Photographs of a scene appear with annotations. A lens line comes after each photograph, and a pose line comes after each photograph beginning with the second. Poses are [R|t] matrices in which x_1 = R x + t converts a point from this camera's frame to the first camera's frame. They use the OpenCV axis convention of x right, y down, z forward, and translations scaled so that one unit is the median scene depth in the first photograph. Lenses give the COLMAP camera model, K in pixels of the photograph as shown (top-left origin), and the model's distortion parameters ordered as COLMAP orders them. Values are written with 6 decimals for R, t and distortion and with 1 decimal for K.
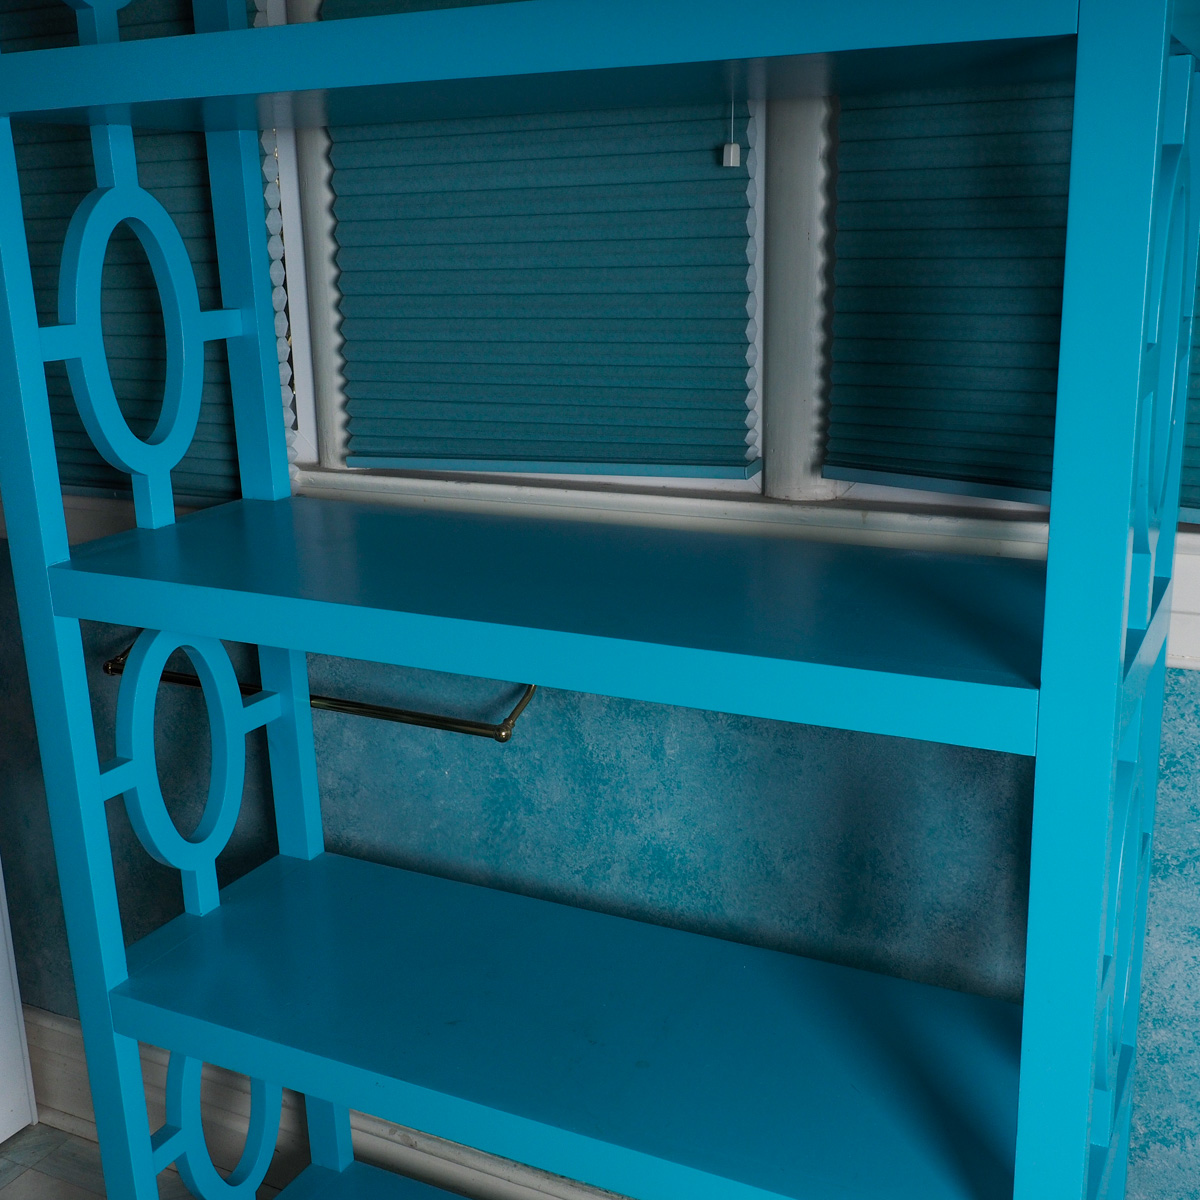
lens RADIAL K [[1360.1, 0, 603.4], [0, 1360.1, 600.9], [0, 0, 1]] dist [0.007213, 0.000000]
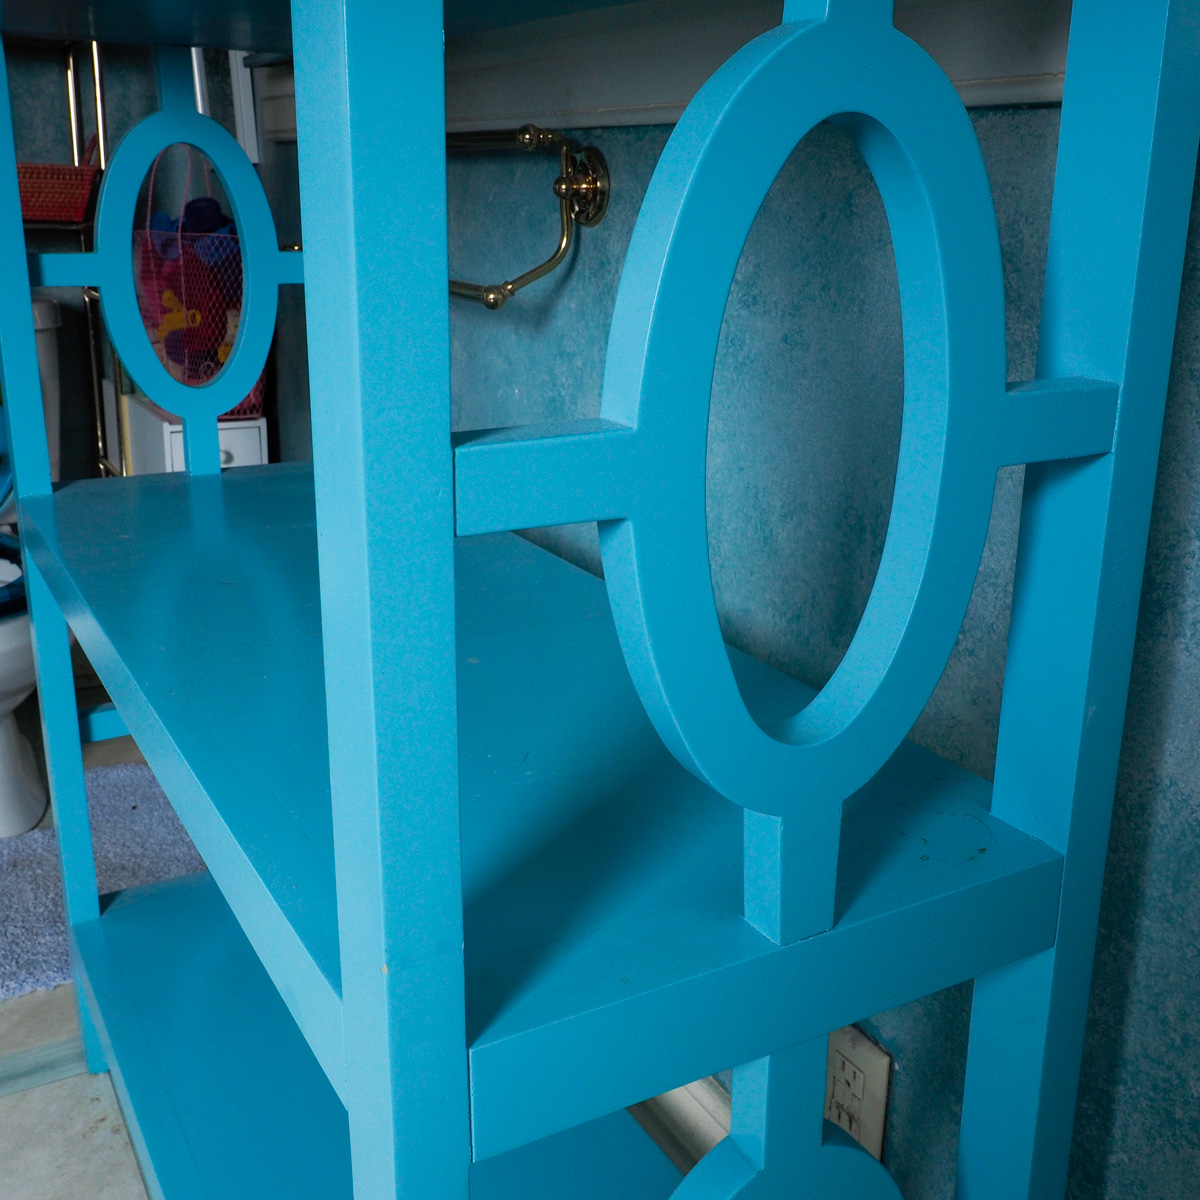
lens RADIAL K [[1360.1, 0, 603.0], [0, 1360.1, 600.8], [0, 0, 1]] dist [0.007213, 0.000000]
pose [[0.824687, 0.201000, -0.528668, 0.413049], [-0.182107, 0.979310, 0.088259, 0.186159], [0.535470, 0.023488, 0.844228, 0.403050]]
